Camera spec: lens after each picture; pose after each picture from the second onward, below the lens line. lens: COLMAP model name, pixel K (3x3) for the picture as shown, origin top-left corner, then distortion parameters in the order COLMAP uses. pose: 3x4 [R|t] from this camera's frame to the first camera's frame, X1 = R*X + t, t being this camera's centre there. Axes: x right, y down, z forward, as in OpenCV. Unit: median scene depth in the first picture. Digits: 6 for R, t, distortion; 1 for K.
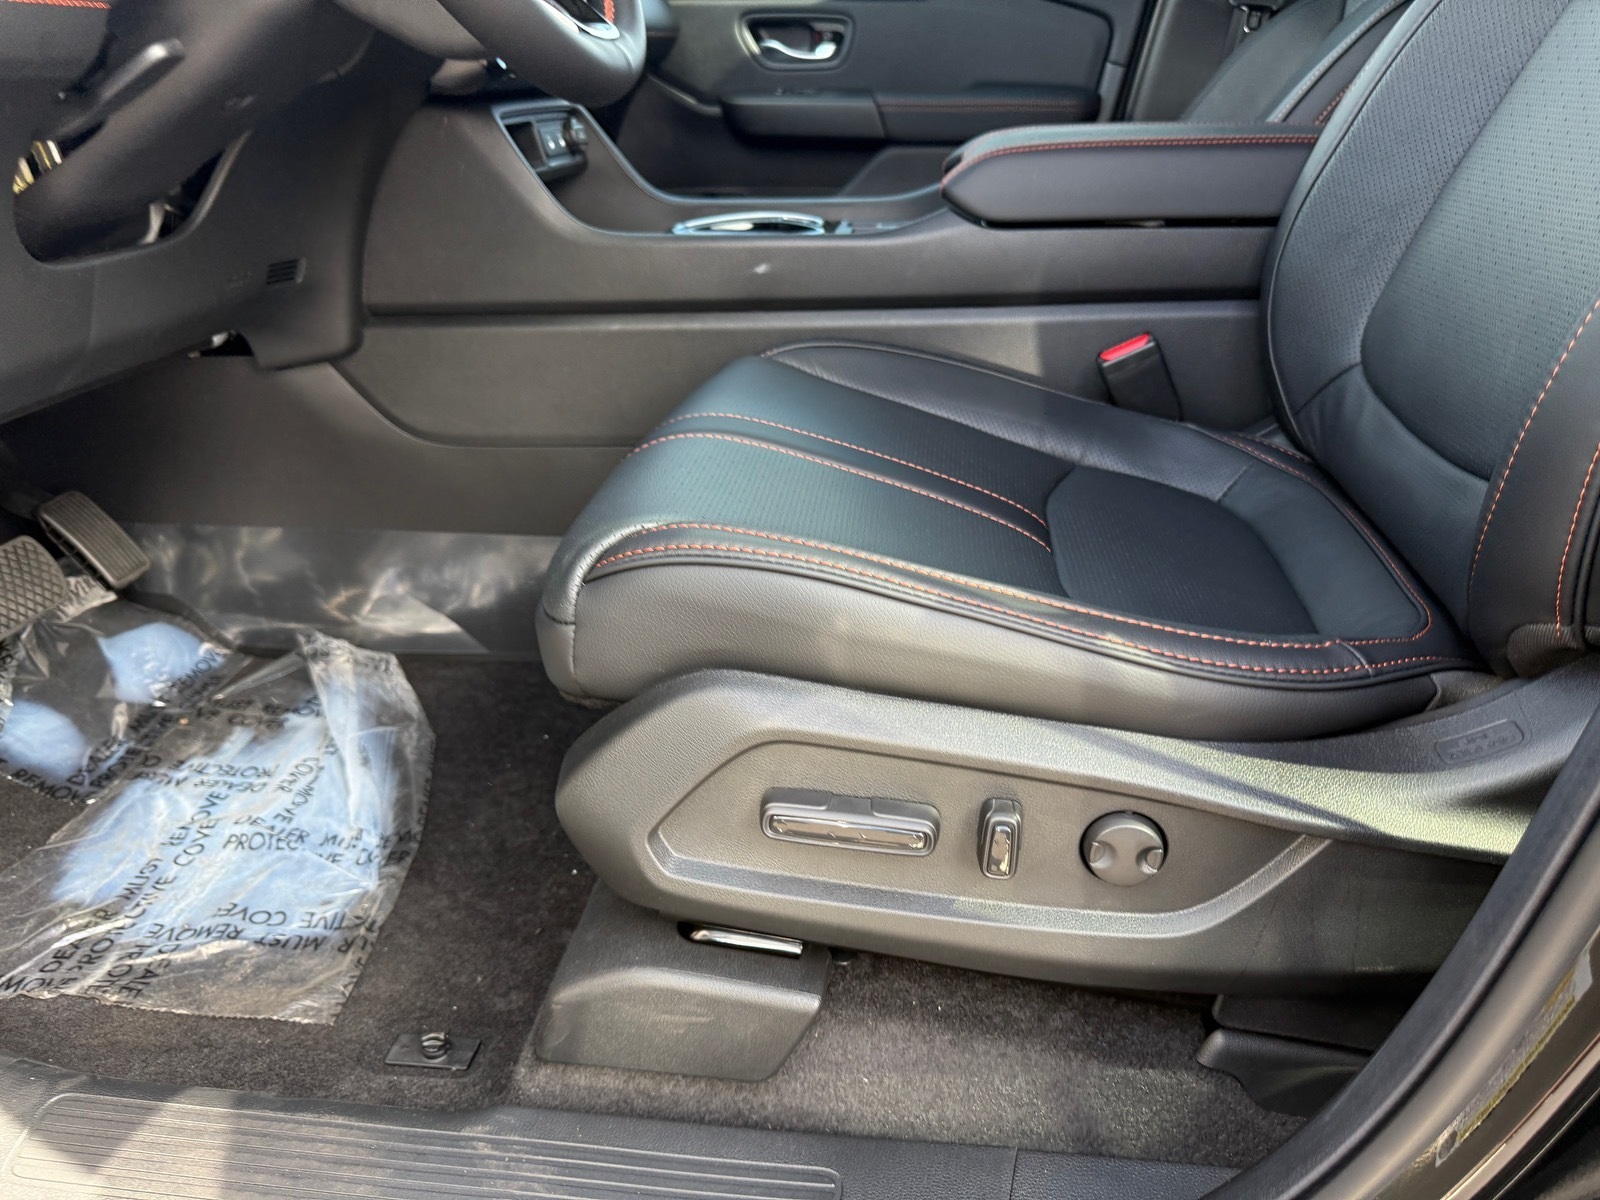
lens RADIAL K [[1113.7, 0, 801.1], [0, 1113.7, 605.8], [0, 0, 1]] dist [0.007820, -0.021184]
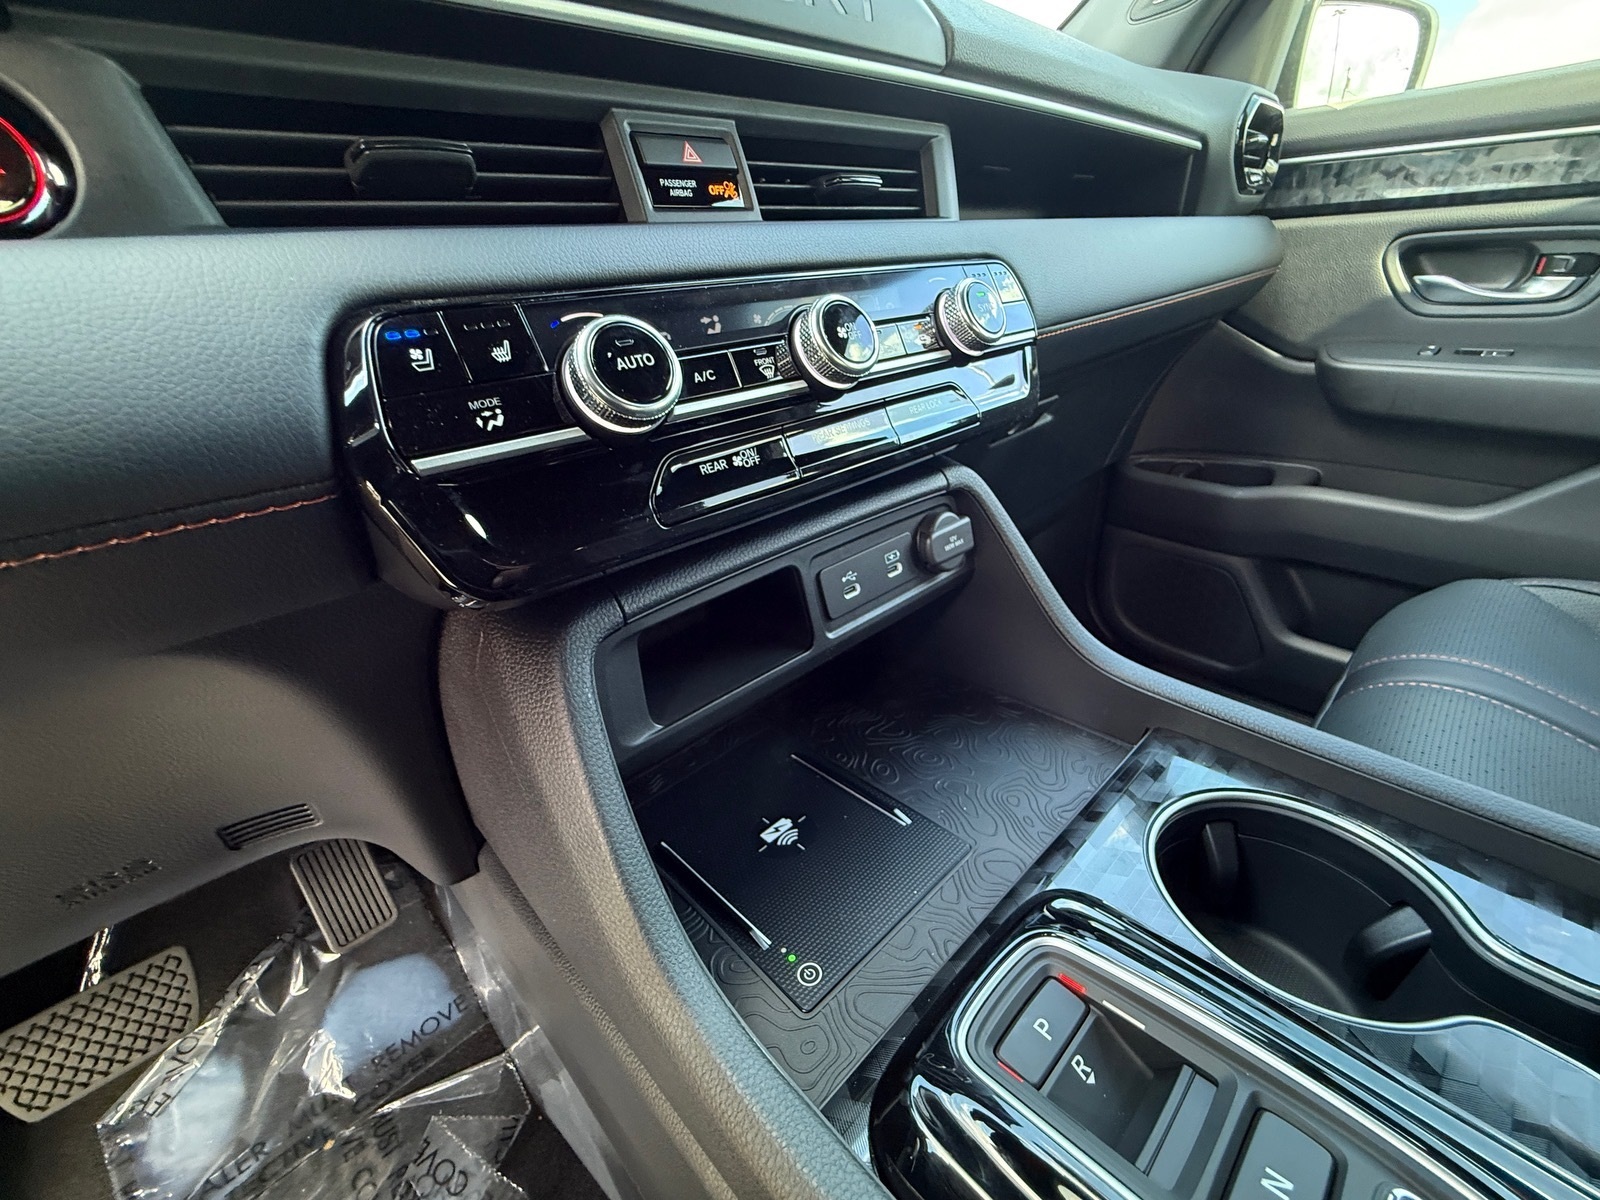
lens RADIAL K [[645.5, 0, 805.6], [0, 645.5, 596.4], [0, 0, 1]] dist [-0.004418, -0.000172]
pose [[0.765869, 0.250134, -0.592350, -0.100489], [-0.226844, 0.967107, 0.115090, -0.670259], [0.601654, 0.046227, 0.797418, 1.136257]]
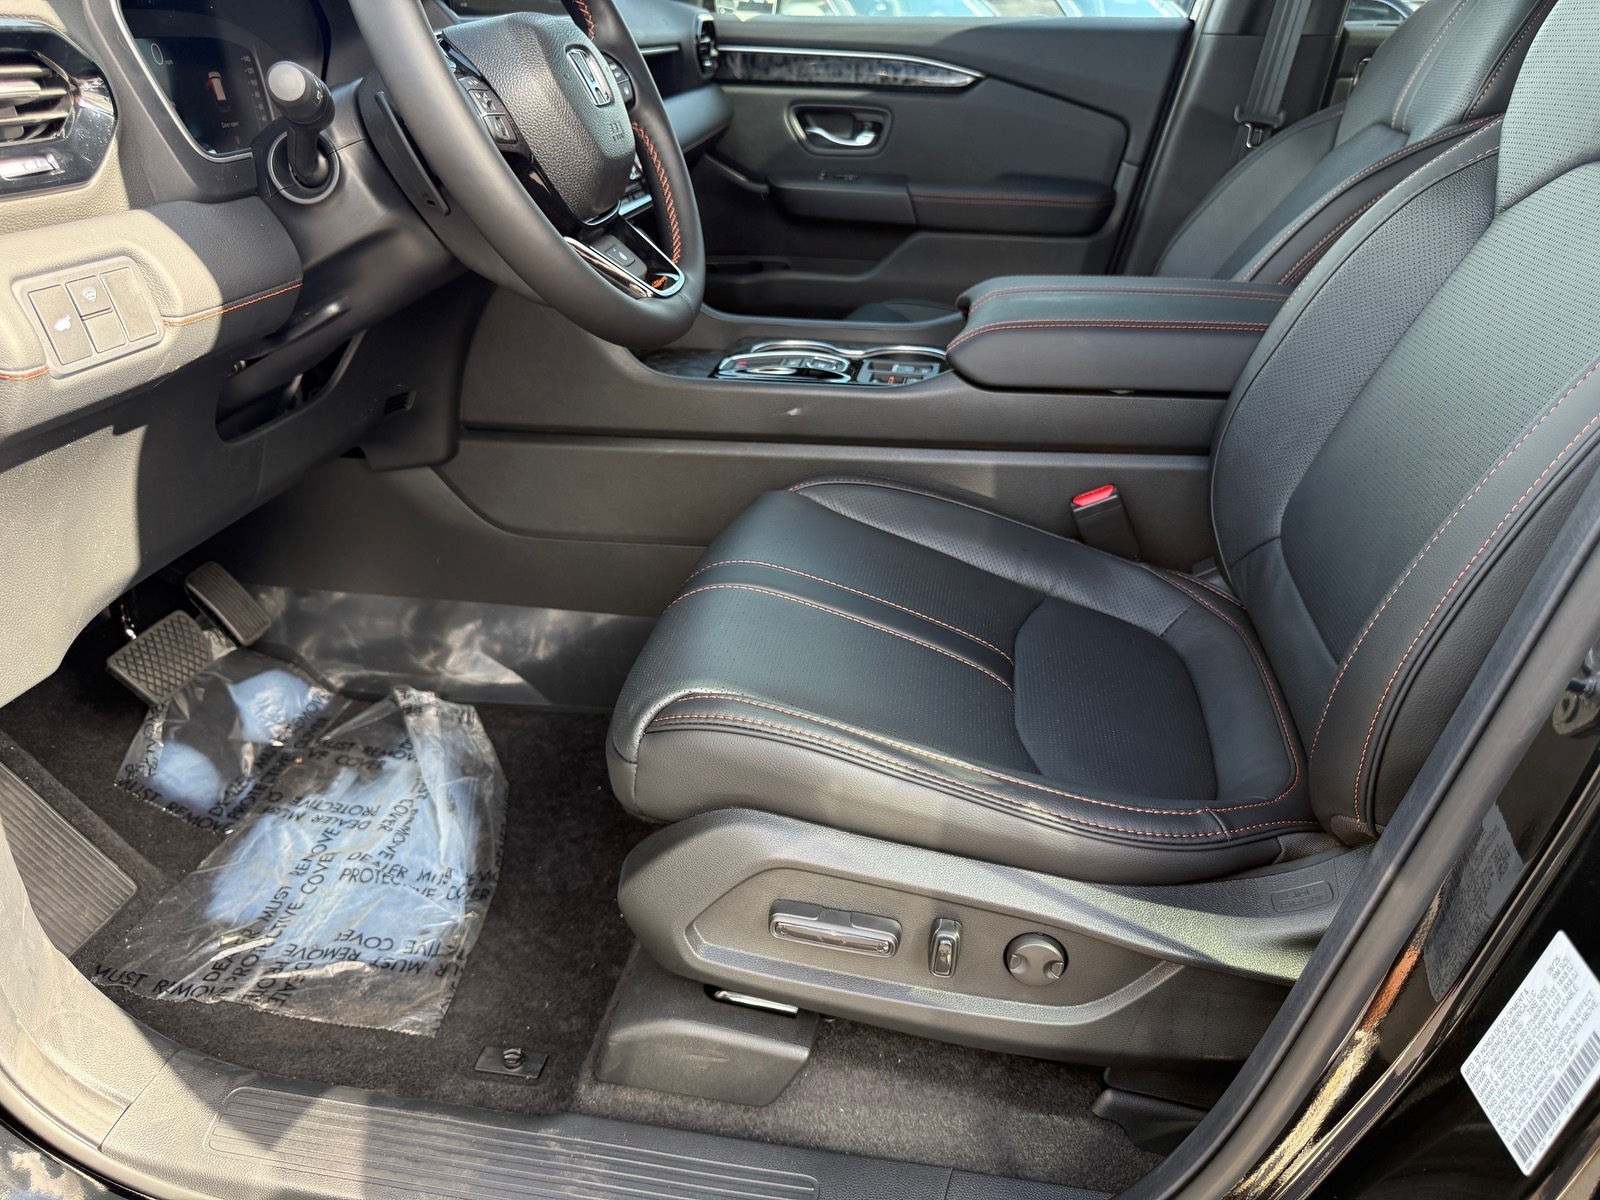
lens RADIAL K [[1113.7, 0, 800.2], [0, 1113.7, 598.3], [0, 0, 1]] dist [0.007820, -0.021184]
pose [[0.998759, 0.040374, -0.029162, 0.019424], [-0.039509, 0.998779, 0.029656, -0.188782], [0.030323, -0.028467, 0.999135, -0.264443]]
